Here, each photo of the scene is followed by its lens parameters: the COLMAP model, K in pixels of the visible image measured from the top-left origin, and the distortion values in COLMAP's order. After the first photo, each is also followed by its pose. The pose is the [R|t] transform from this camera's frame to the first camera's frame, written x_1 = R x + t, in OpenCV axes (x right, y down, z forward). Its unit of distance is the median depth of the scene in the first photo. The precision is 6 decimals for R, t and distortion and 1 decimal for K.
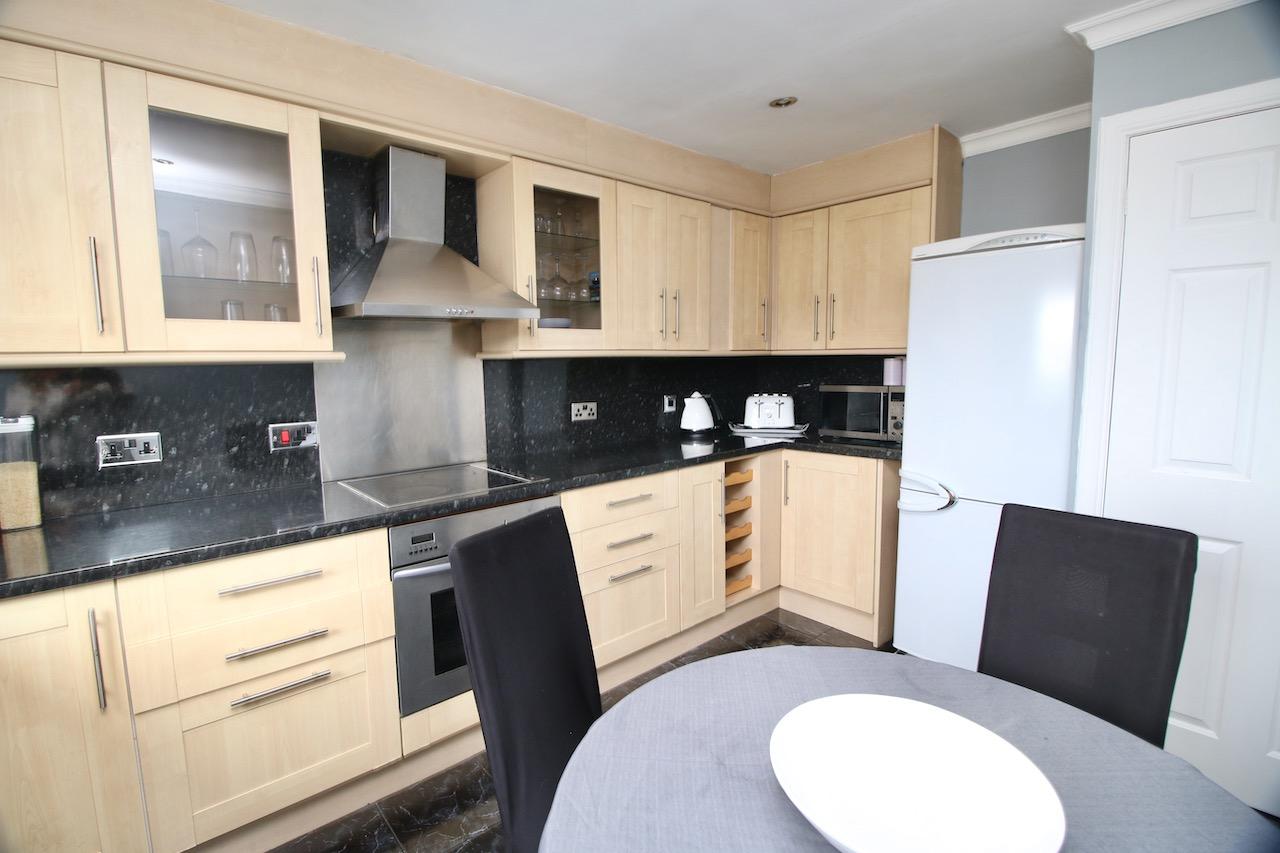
lens RADIAL K [[586.5, 0, 619.6], [0, 586.5, 425.4], [0, 0, 1]] dist [-0.001824, -0.014252]
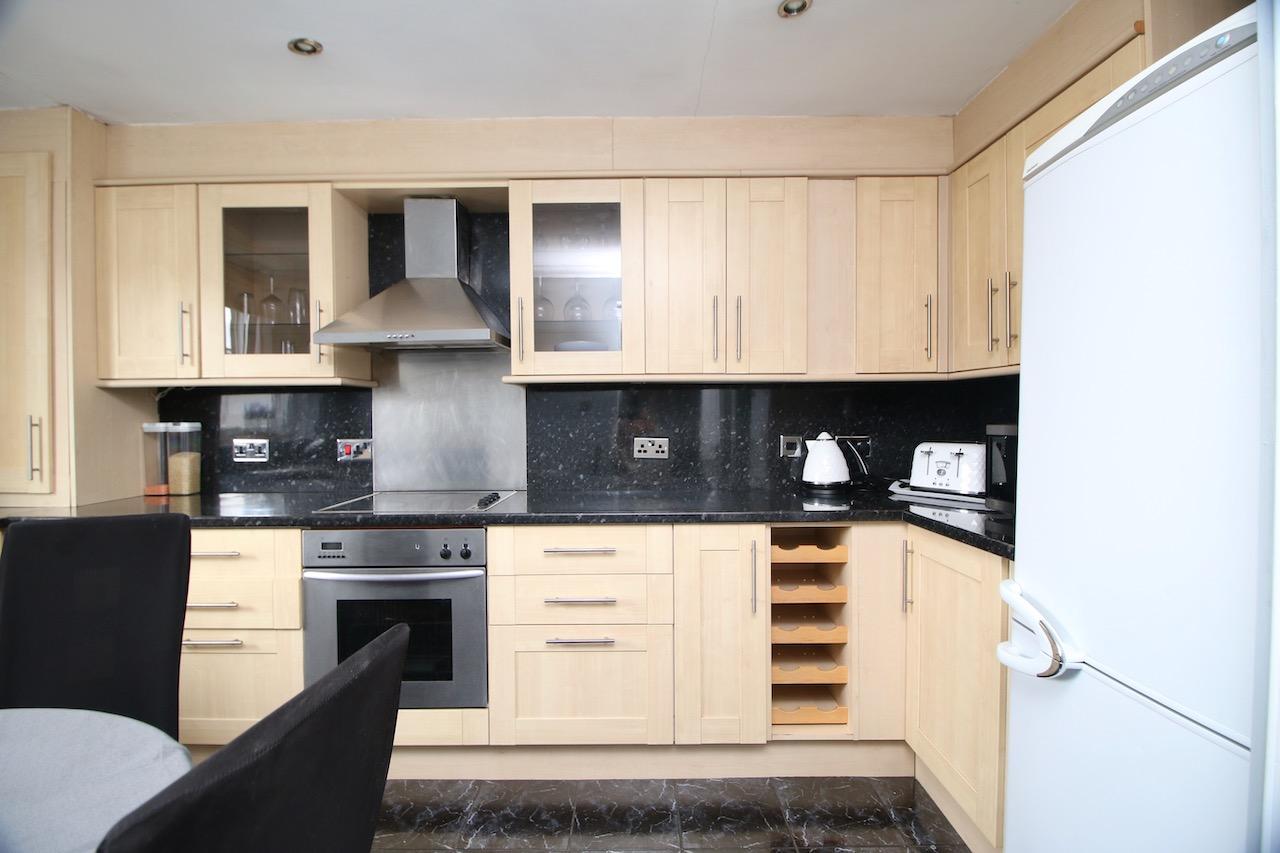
lens RADIAL K [[588.3, 0, 631.7], [0, 588.3, 425.8], [0, 0, 1]] dist [0.000893, -0.012154]
pose [[0.754326, 0.023264, -0.656087, 0.569928], [-0.077427, 0.995550, -0.053720, -0.008492], [0.651918, 0.091321, 0.752771, 0.380329]]
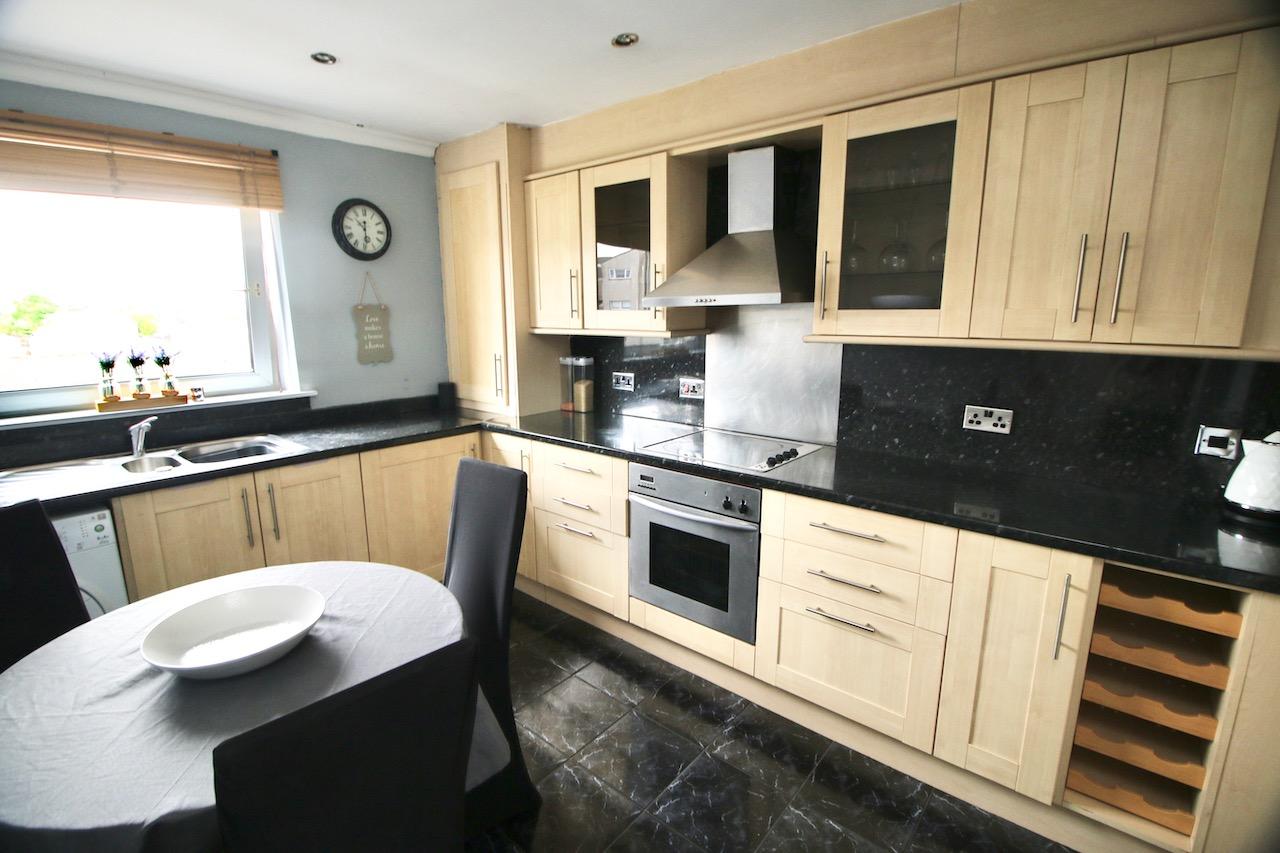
lens RADIAL K [[588.3, 0, 631.7], [0, 588.3, 425.8], [0, 0, 1]] dist [0.000893, -0.012154]
pose [[0.152067, 0.207896, -0.966258, 0.663787], [-0.105143, 0.975483, 0.193333, -0.127042], [0.982762, 0.072196, 0.170197, 0.530049]]
